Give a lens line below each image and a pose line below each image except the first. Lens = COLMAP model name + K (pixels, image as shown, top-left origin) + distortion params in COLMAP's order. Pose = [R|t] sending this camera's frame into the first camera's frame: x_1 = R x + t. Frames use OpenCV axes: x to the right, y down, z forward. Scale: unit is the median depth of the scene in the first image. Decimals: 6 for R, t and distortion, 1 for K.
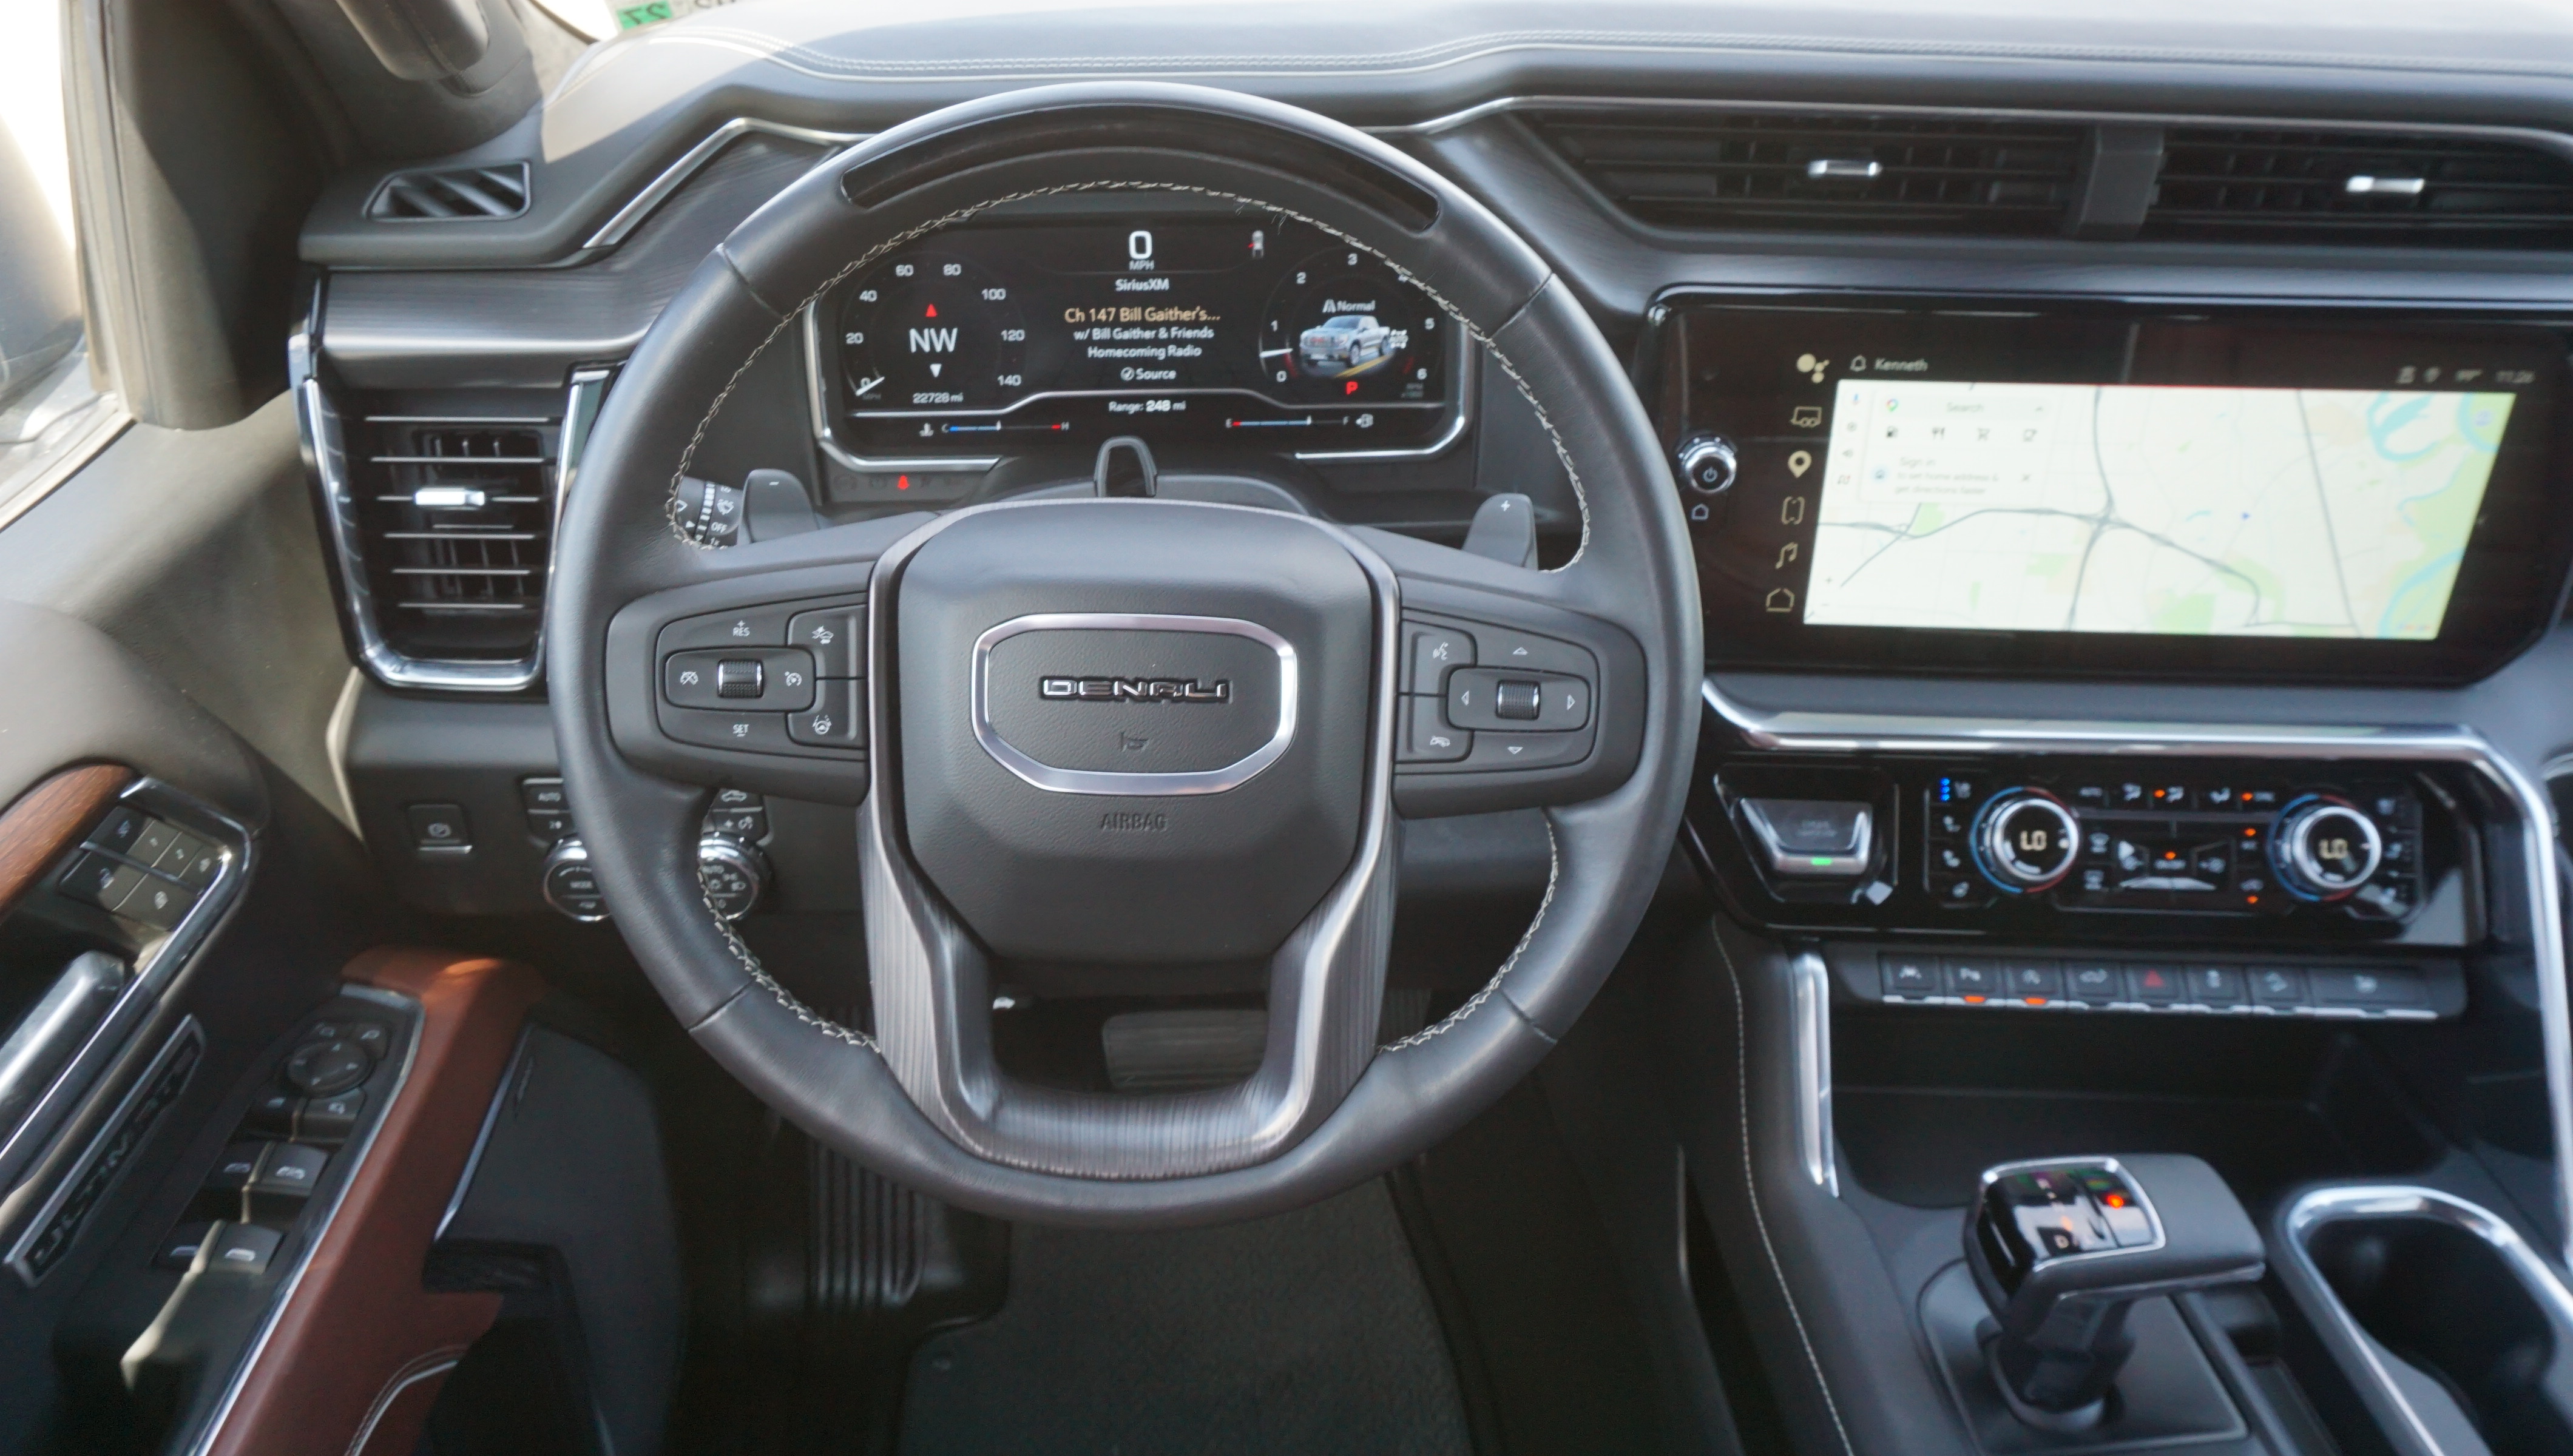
lens RADIAL K [[1722.1, 0, 1302.9], [0, 1722.1, 721.0], [0, 0, 1]] dist [-0.042287, 0.031126]
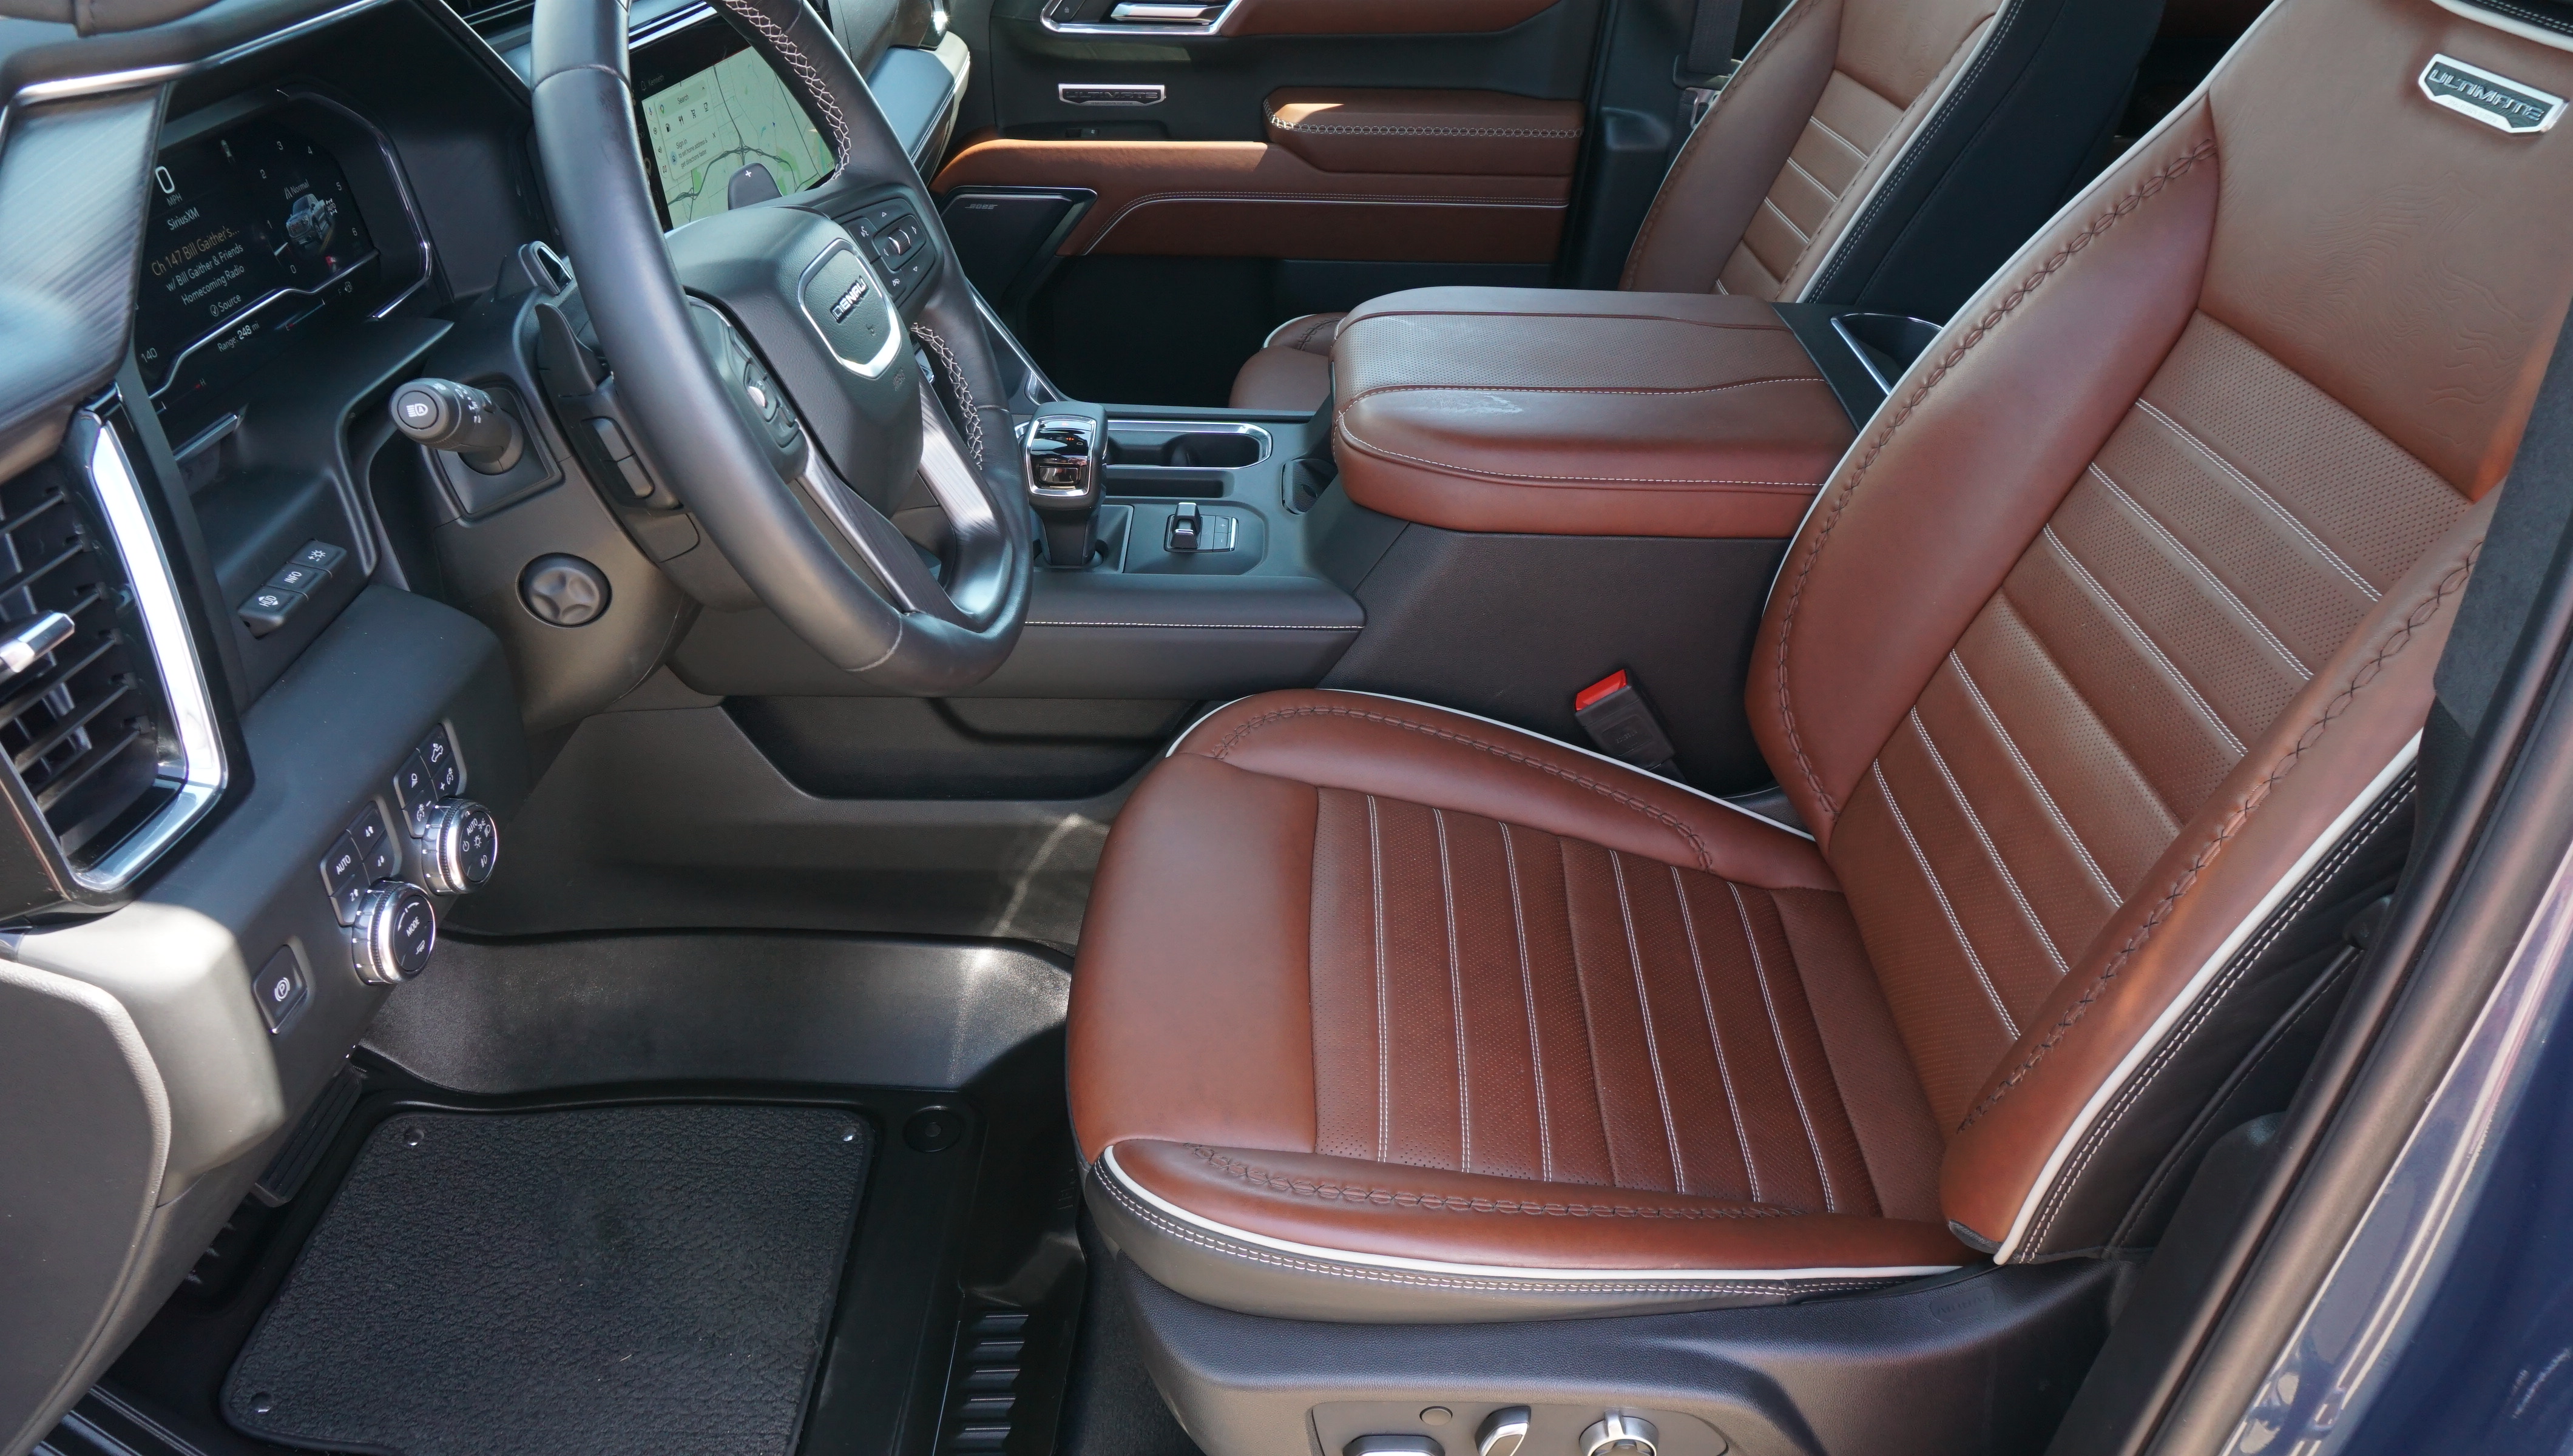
lens RADIAL K [[1722.1, 0, 1286.4], [0, 1722.1, 716.6], [0, 0, 1]] dist [-0.042287, 0.031126]
pose [[0.073526, -0.527444, 0.846402, -1.099736], [0.512744, 0.747930, 0.421539, -0.131945], [-0.855387, 0.402993, 0.325436, 0.257700]]
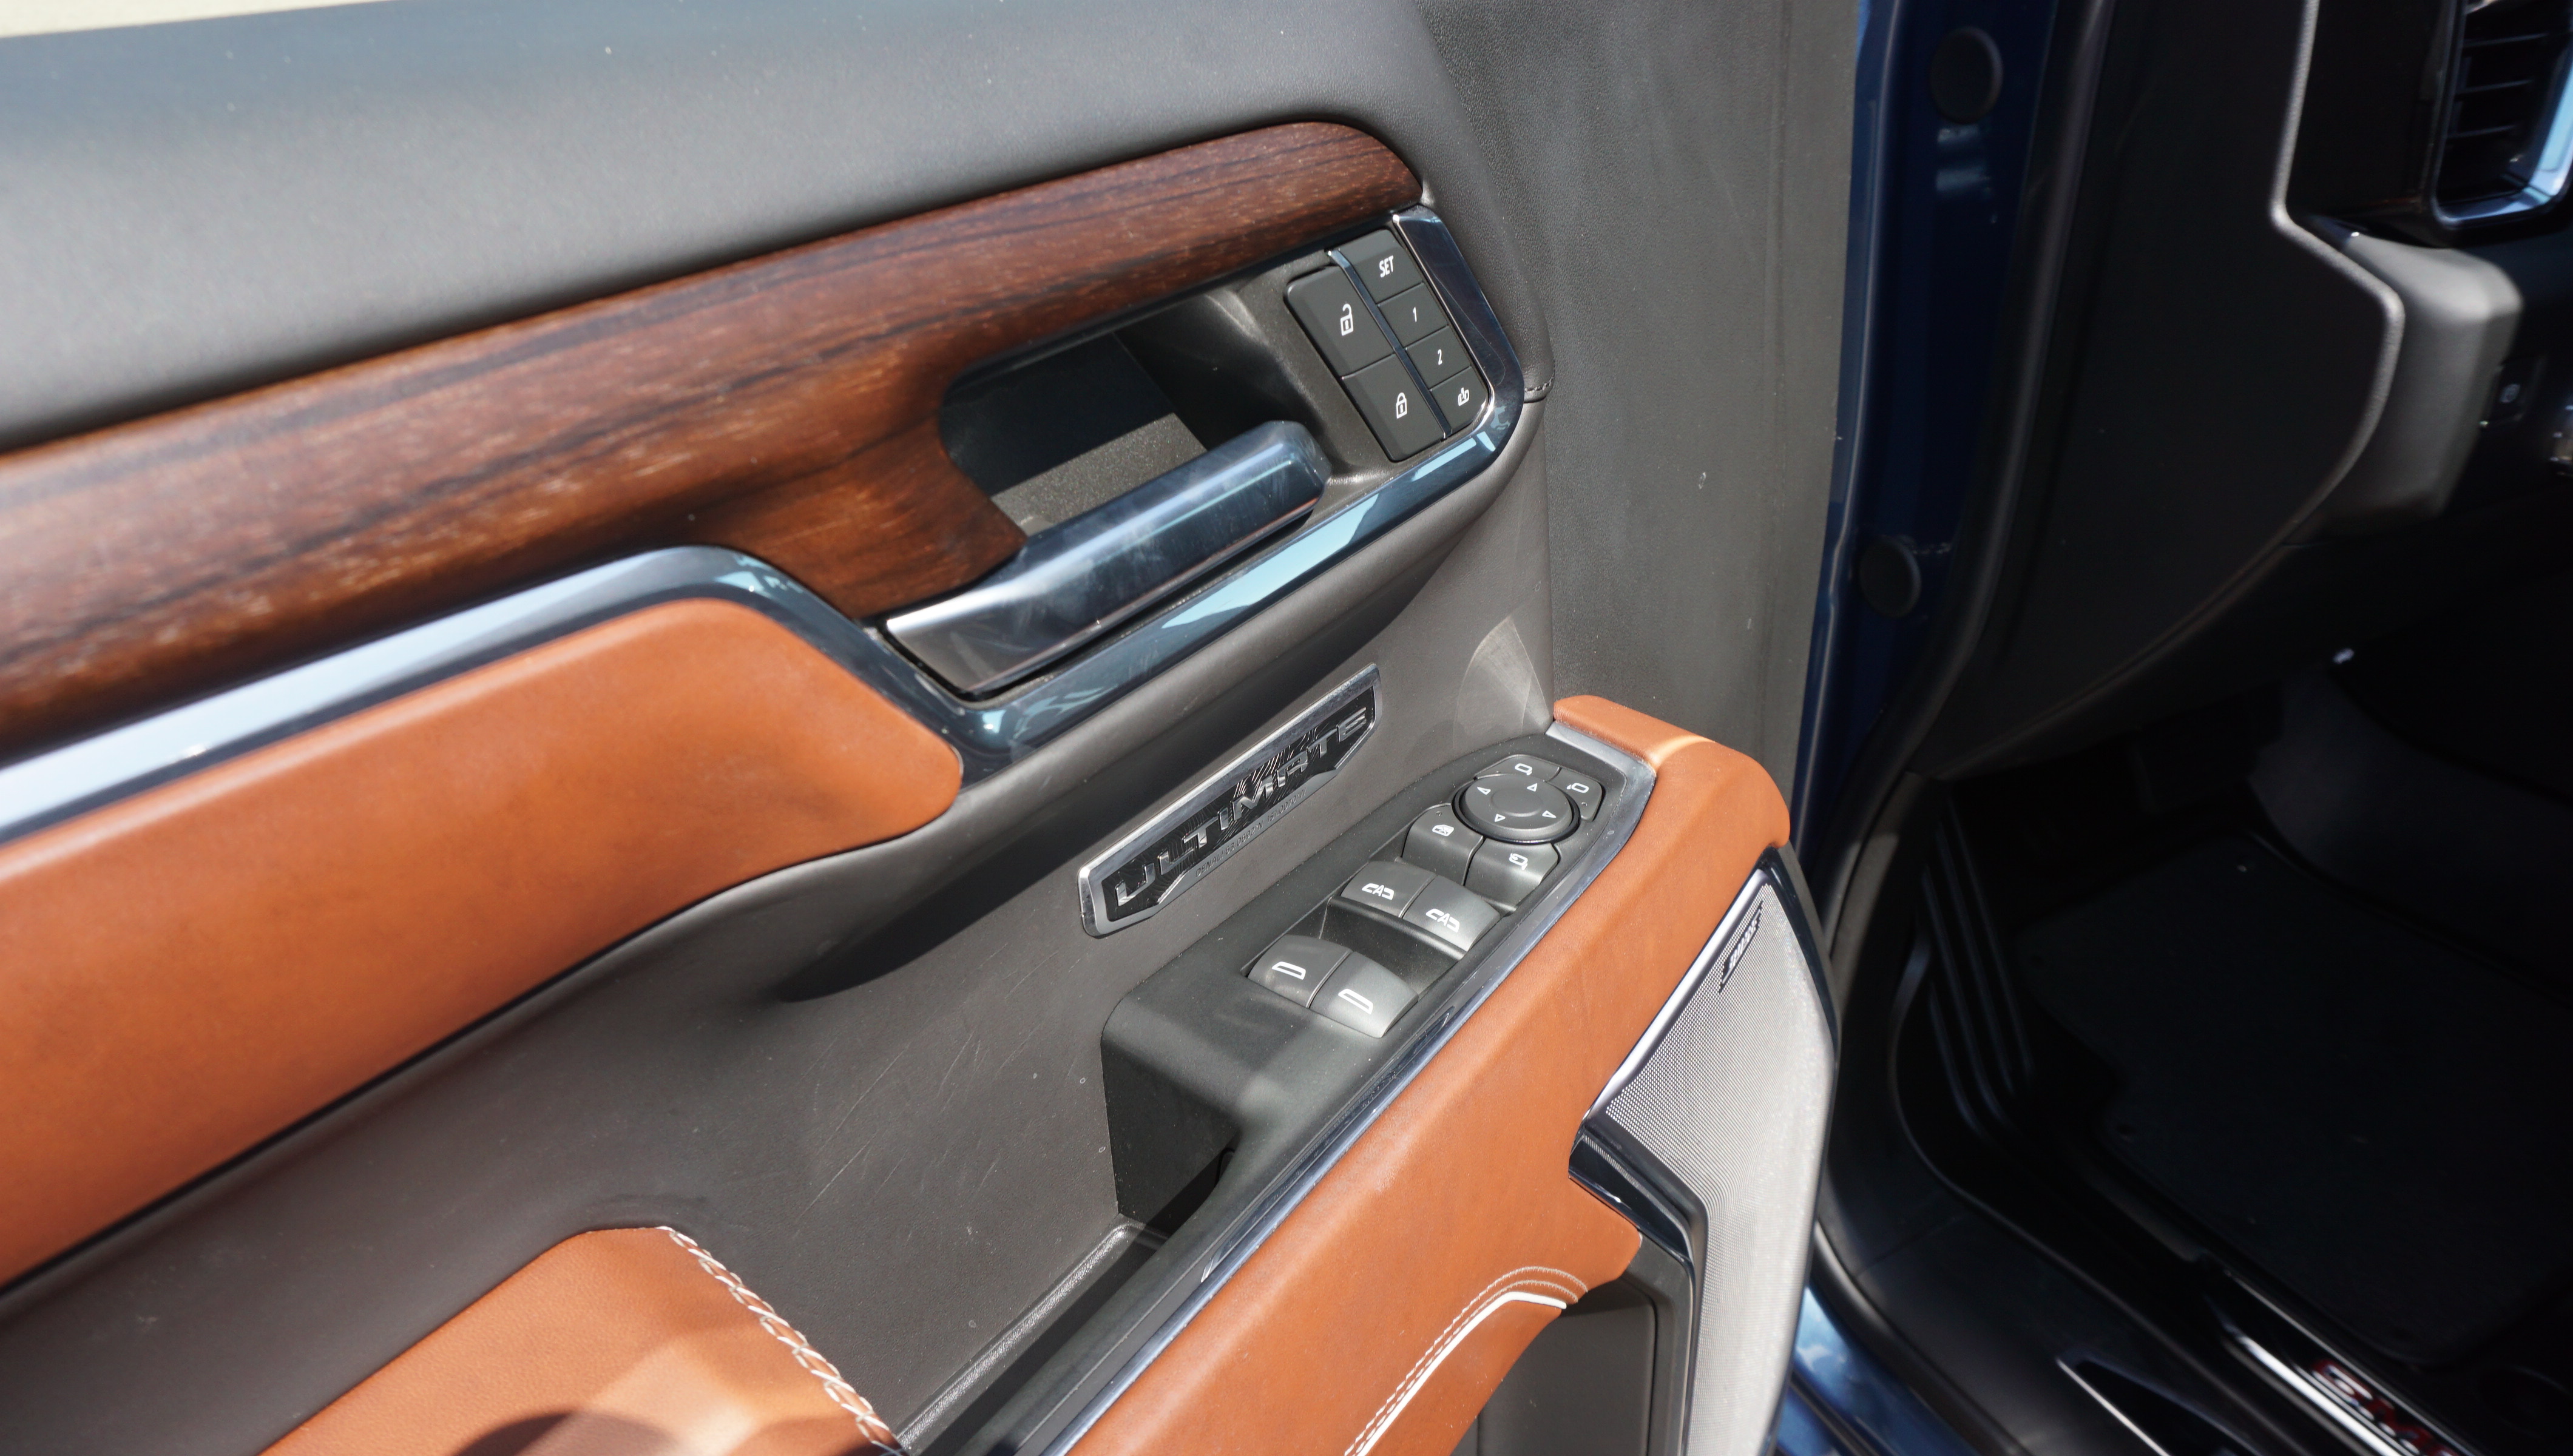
lens RADIAL K [[1722.1, 0, 1294.7], [0, 1722.1, 734.5], [0, 0, 1]] dist [-0.042287, 0.031126]
pose [[0.792904, 0.205037, -0.573814, -0.248416], [-0.244351, 0.969647, 0.008830, 0.183291], [0.558208, 0.133211, 0.818938, 0.375302]]
